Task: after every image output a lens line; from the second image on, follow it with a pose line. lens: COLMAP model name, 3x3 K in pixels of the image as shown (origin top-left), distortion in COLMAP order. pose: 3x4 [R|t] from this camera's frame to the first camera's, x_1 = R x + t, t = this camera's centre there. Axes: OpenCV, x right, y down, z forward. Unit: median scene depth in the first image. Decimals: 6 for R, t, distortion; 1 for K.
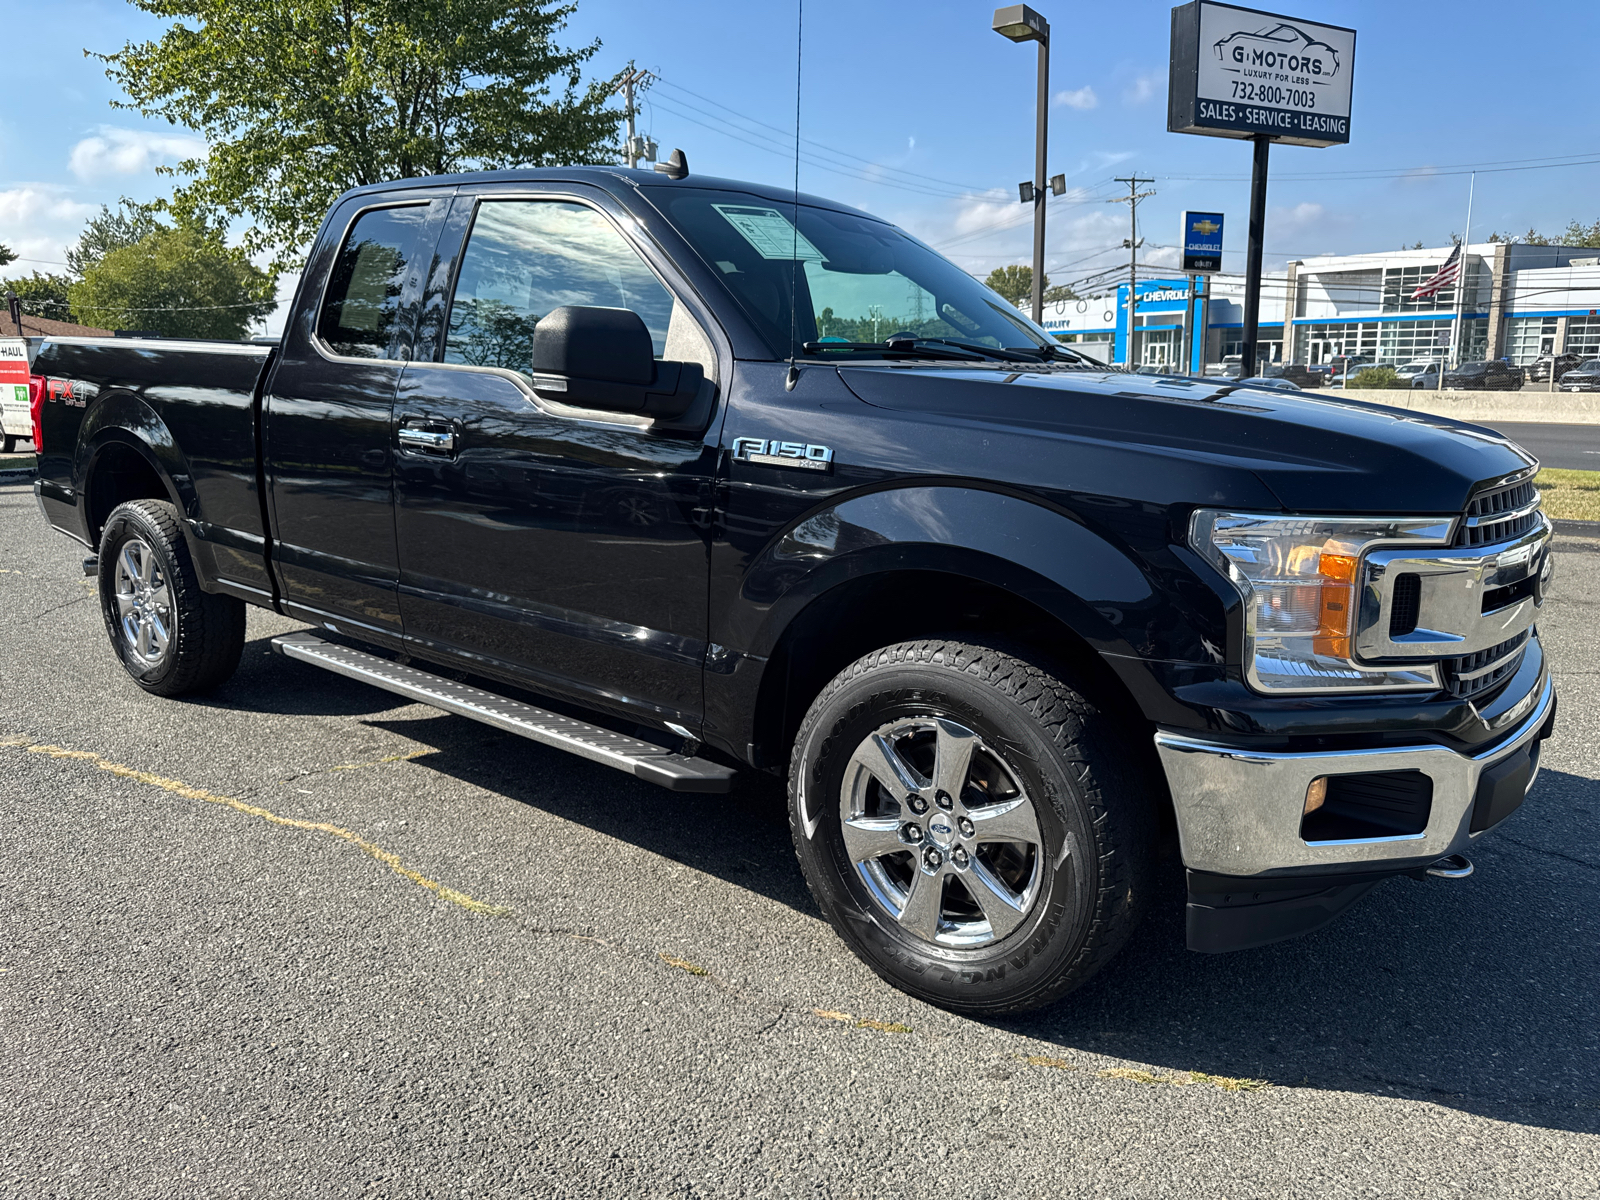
lens RADIAL K [[1155.5, 0, 800.0], [0, 1155.5, 600.0], [0, 0, 1]] dist [0.006564, -0.011941]
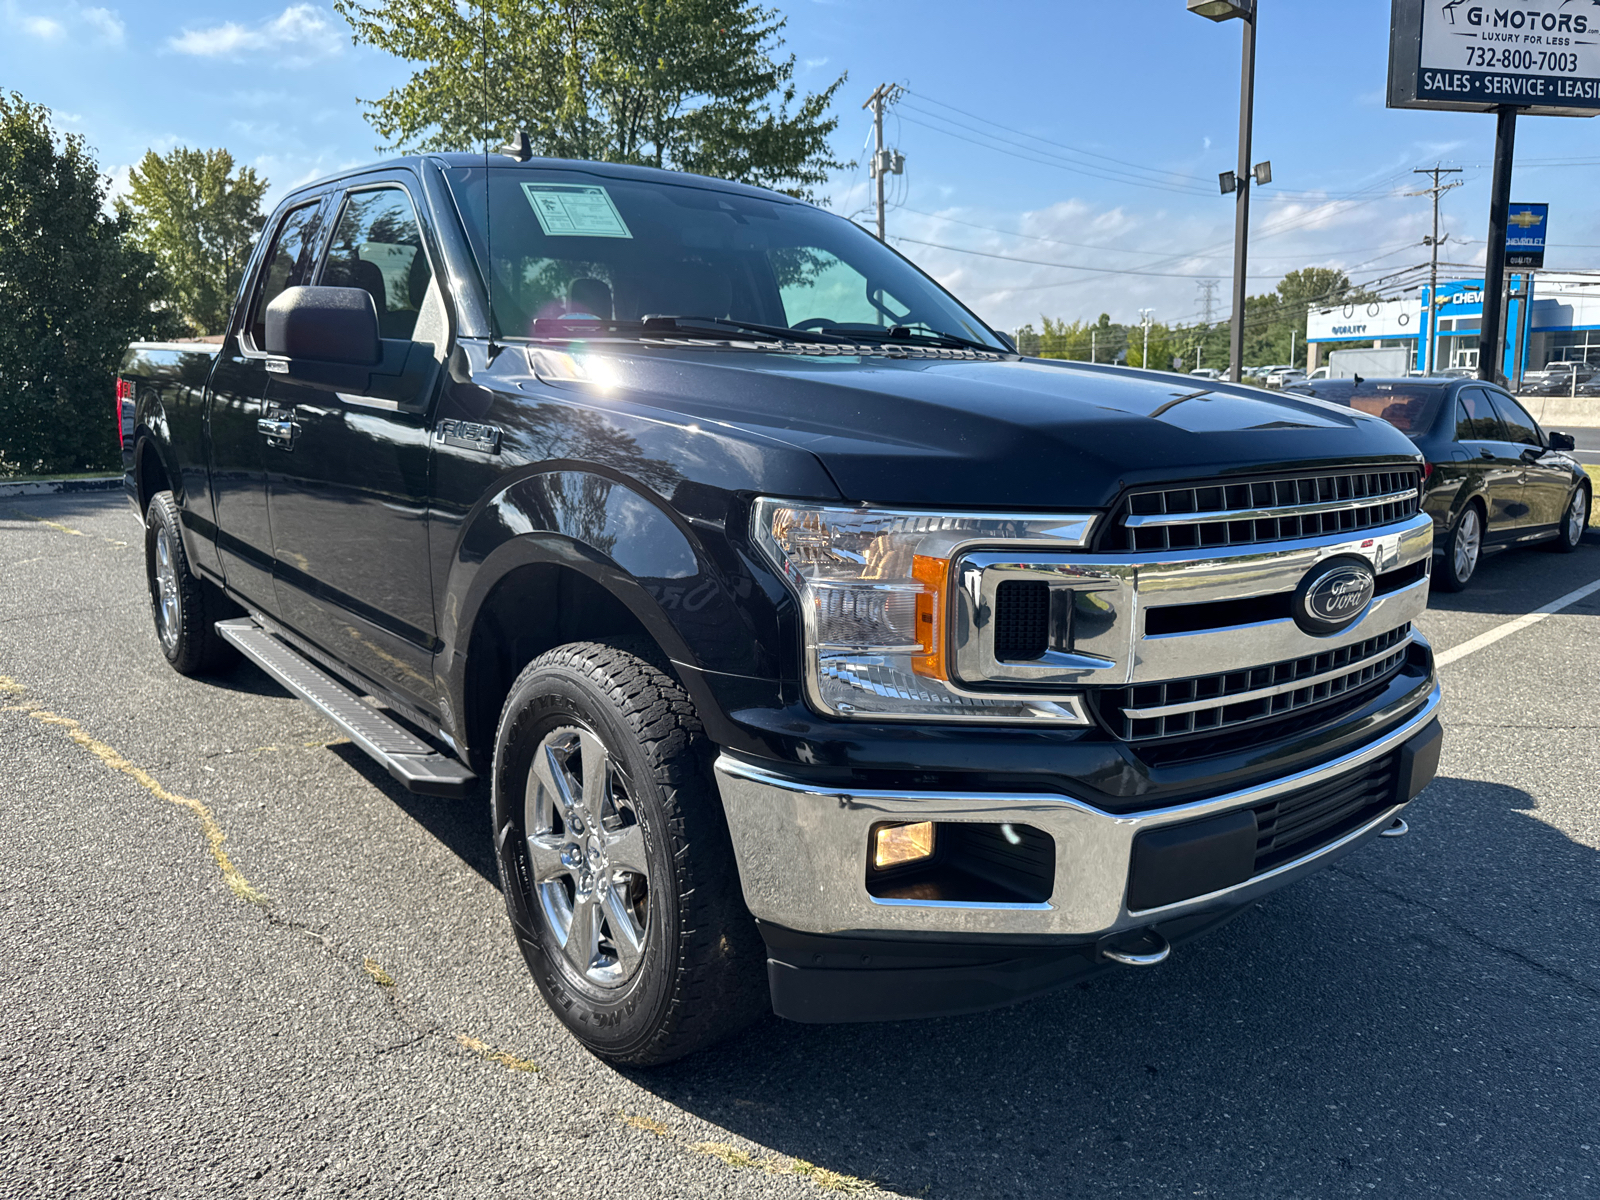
lens RADIAL K [[1153.2, 0, 813.0], [0, 1153.2, 607.1], [0, 0, 1]] dist [0.002501, -0.007813]
pose [[0.974592, 0.035048, -0.221230, 0.092345], [-0.036232, 0.999343, -0.001295, 0.000469], [0.221039, 0.009277, 0.975221, 0.029543]]
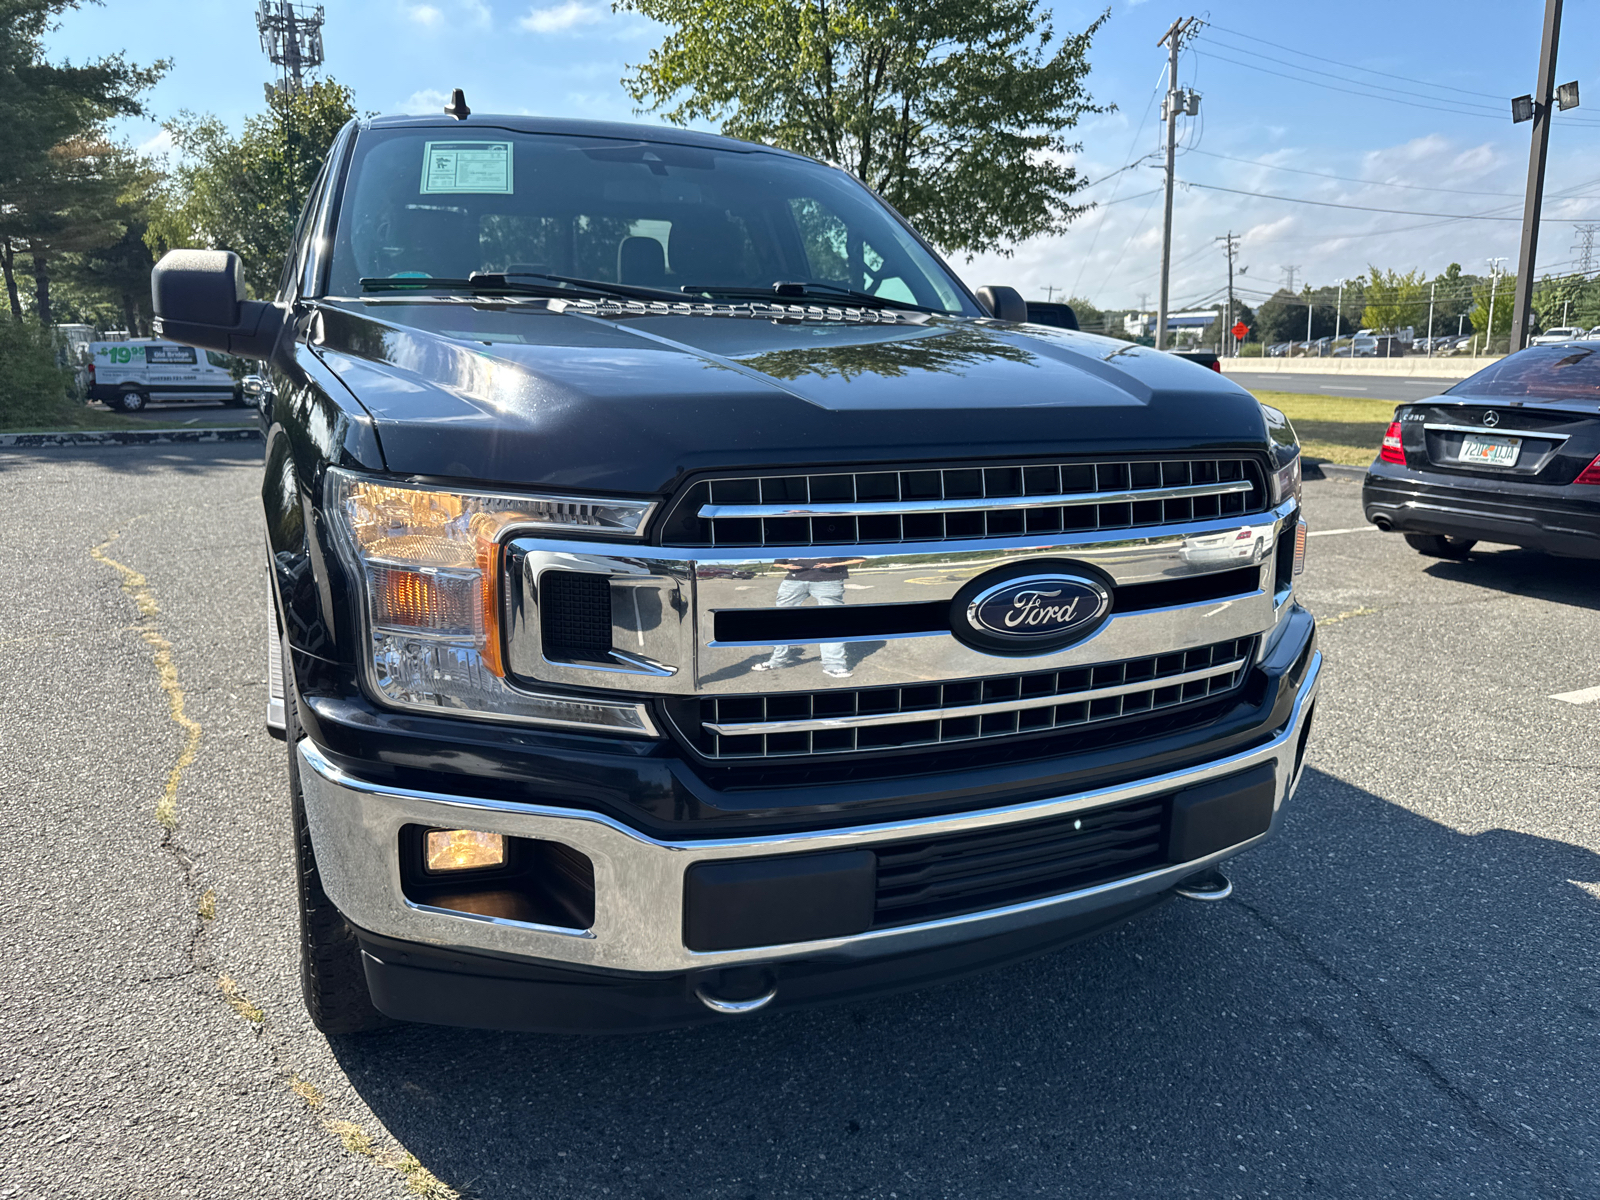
lens RADIAL K [[1155.5, 0, 800.0], [0, 1155.5, 600.0], [0, 0, 1]] dist [0.006564, -0.011941]
pose [[0.882684, 0.099432, -0.459329, 0.162428], [-0.089083, 0.995043, 0.044211, -0.008019], [0.461448, 0.001894, 0.887165, 0.069735]]
